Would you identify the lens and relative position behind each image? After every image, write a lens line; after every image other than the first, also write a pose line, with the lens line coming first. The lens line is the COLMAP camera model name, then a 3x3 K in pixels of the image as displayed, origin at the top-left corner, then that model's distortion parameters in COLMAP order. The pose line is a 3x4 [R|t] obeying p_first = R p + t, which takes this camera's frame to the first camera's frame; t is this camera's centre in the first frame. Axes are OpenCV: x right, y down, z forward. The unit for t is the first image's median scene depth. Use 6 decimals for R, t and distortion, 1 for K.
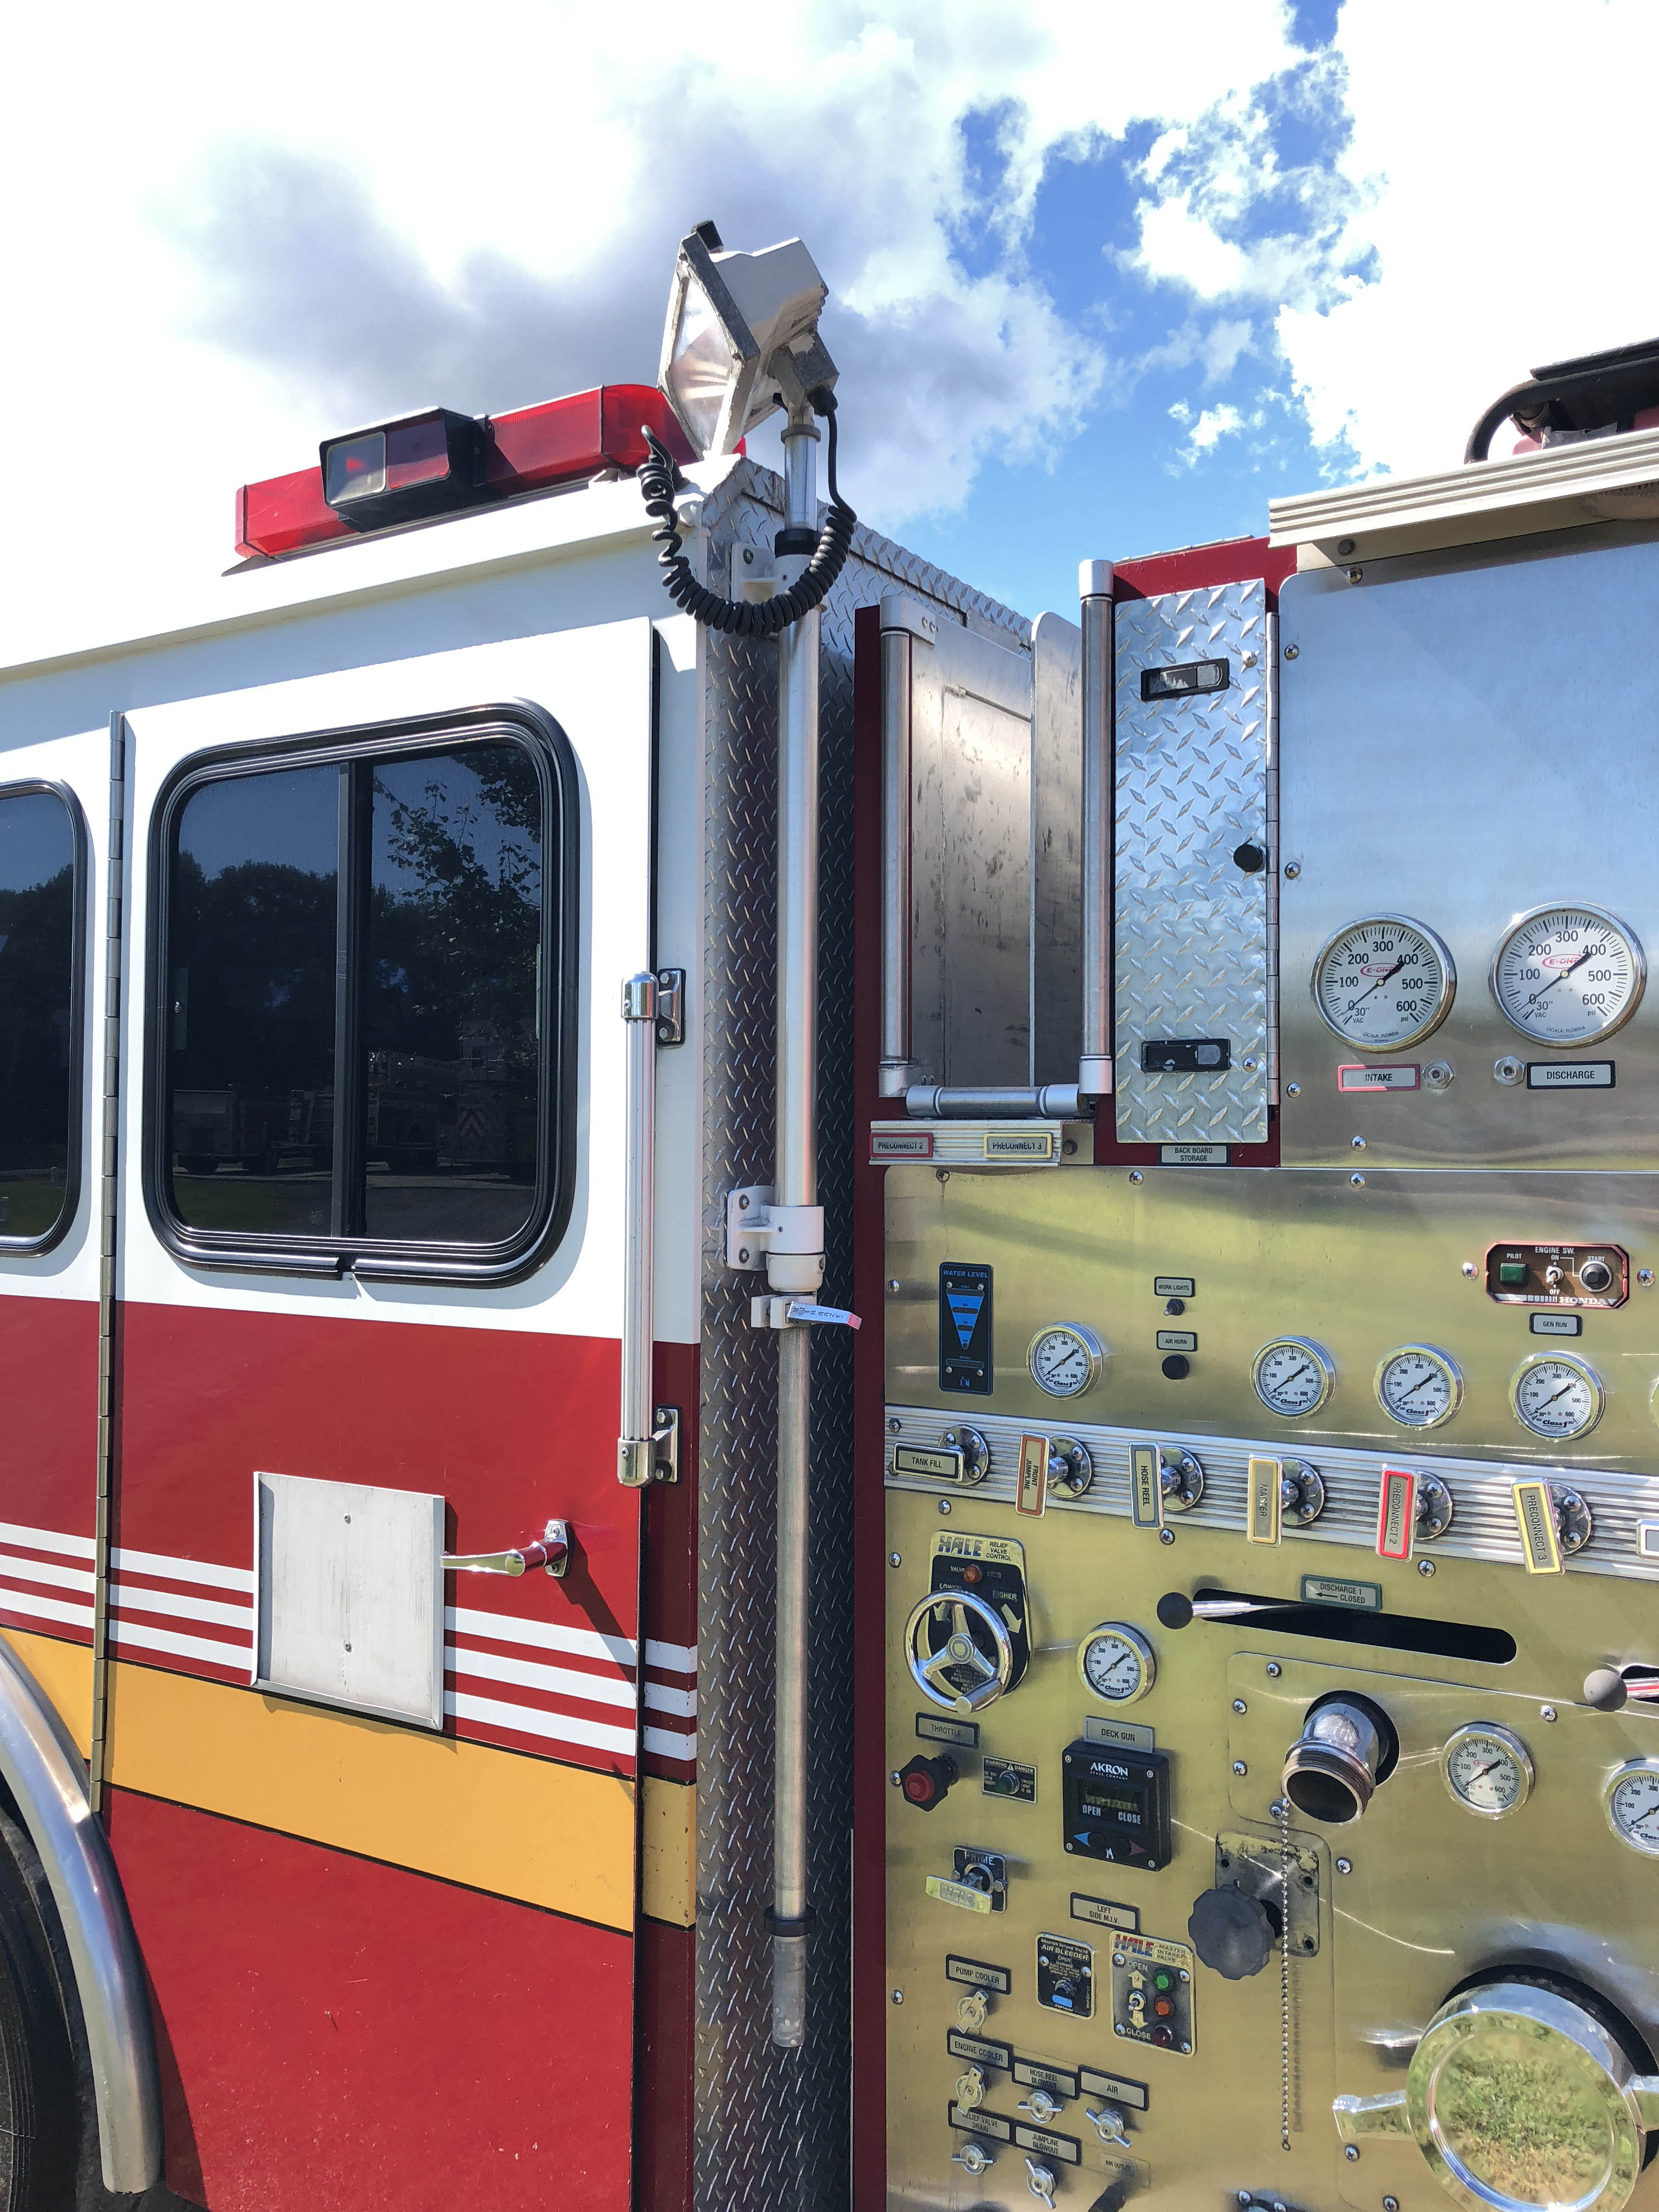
lens RADIAL K [[1817.8, 0, 828.0], [0, 1817.8, 1069.2], [0, 0, 1]] dist [0.045948, -0.121589]
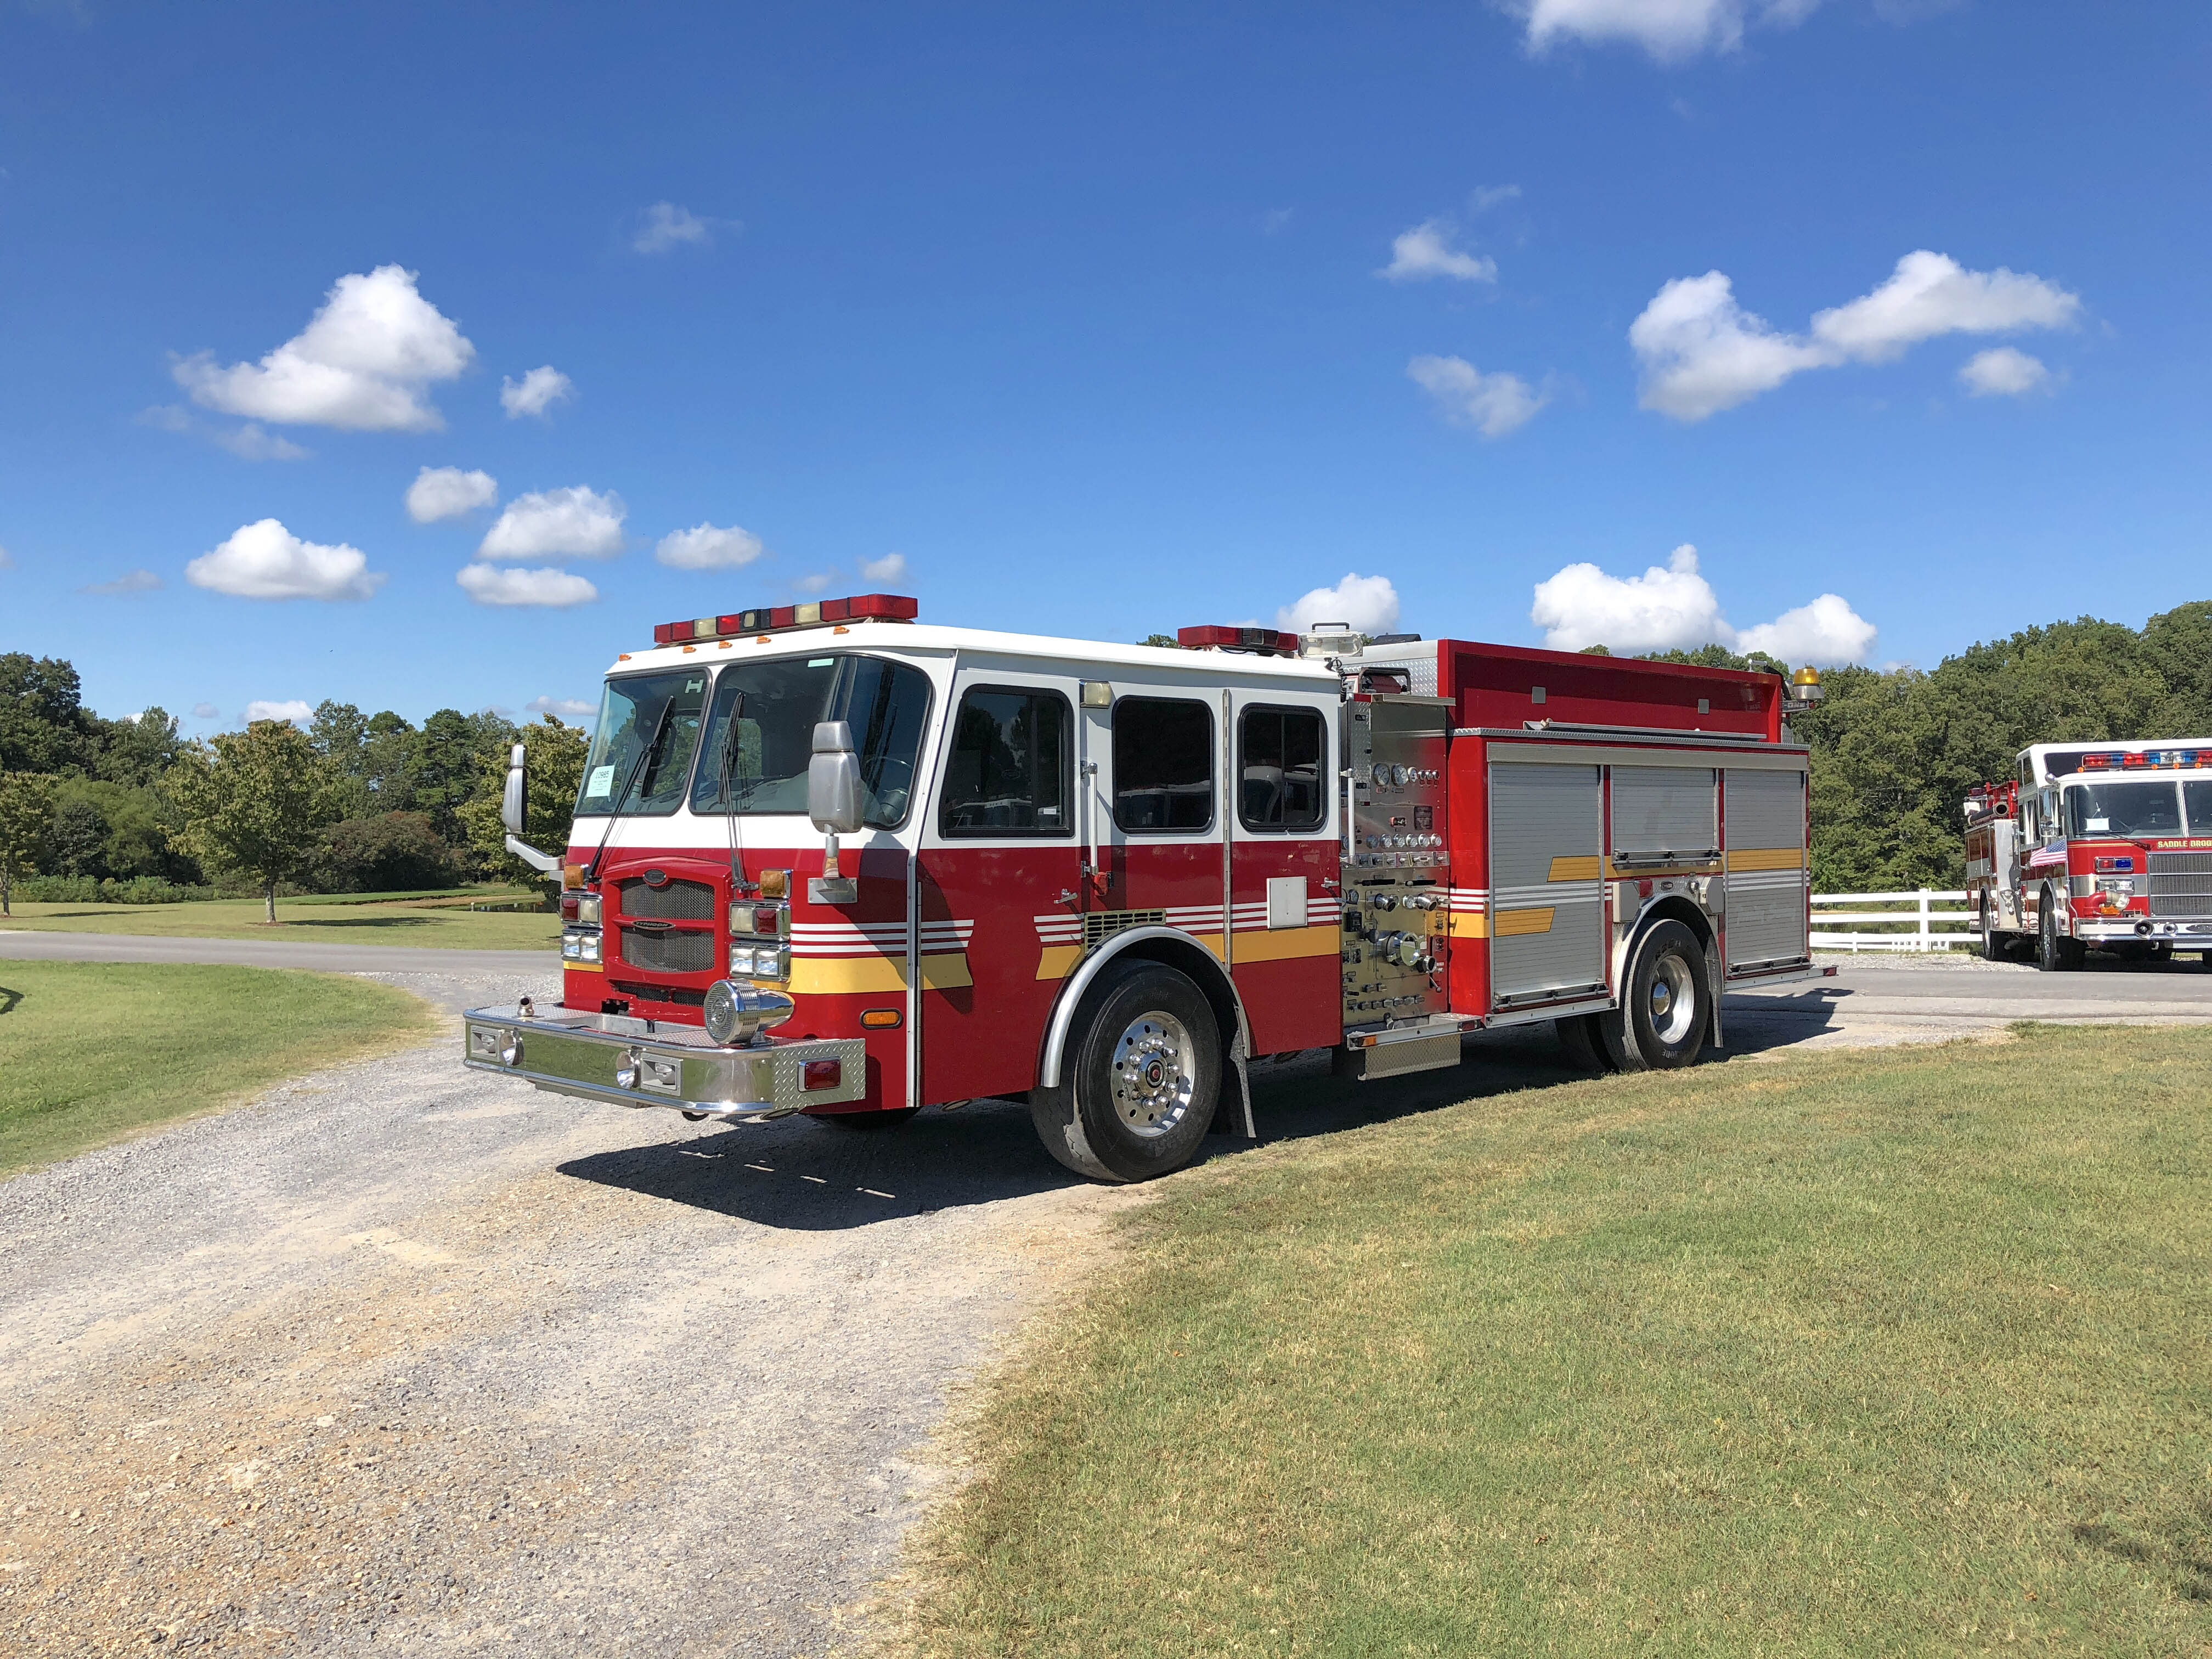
lens RADIAL K [[1786.7, 0, 1106.0], [0, 1786.7, 829.5], [0, 0, 1]] dist [0.028986, -0.008655]
pose [[0.237683, -0.011701, 0.971272, -4.983992], [-0.037355, 0.999078, 0.021177, 0.038716], [-0.970624, -0.041315, 0.237027, 0.439909]]
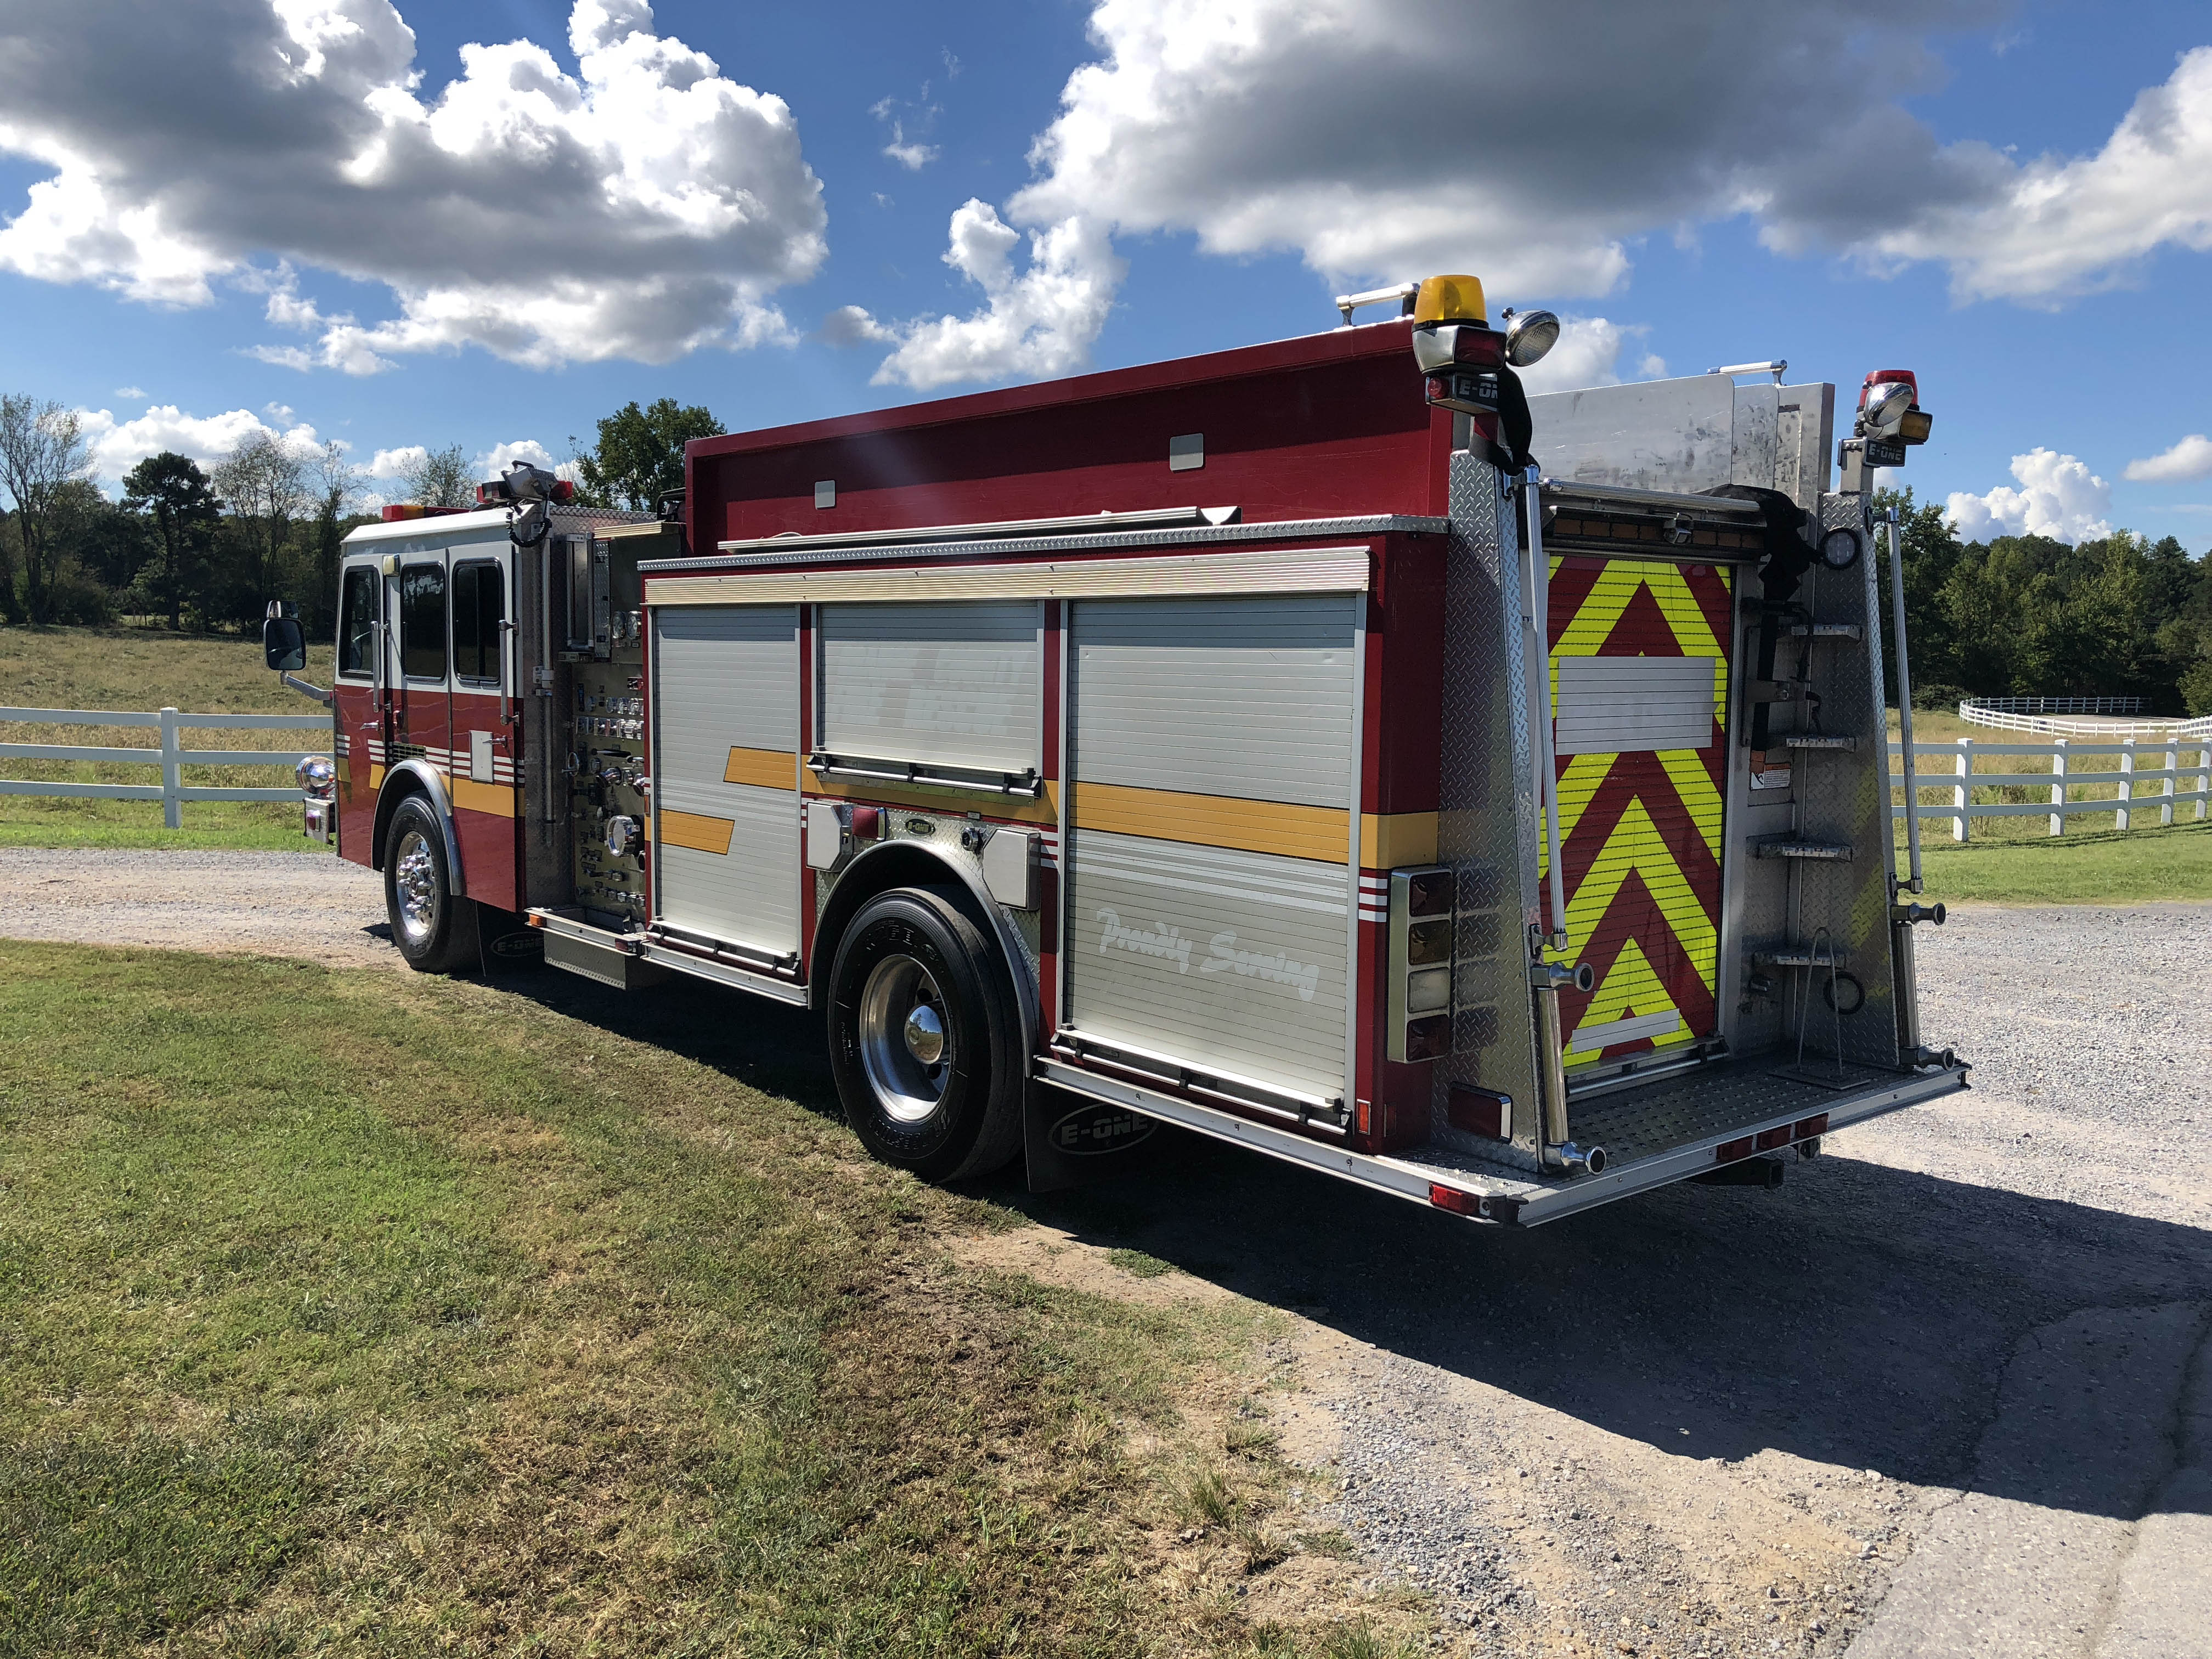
lens RADIAL K [[1839.6, 0, 1107.3], [0, 1839.6, 779.3], [0, 0, 1]] dist [0.112784, -0.001456]
pose [[0.946965, 0.018753, -0.320789, 2.866350], [0.023555, 0.991559, 0.127500, -0.216925], [0.320472, -0.128294, 0.938530, -3.022285]]
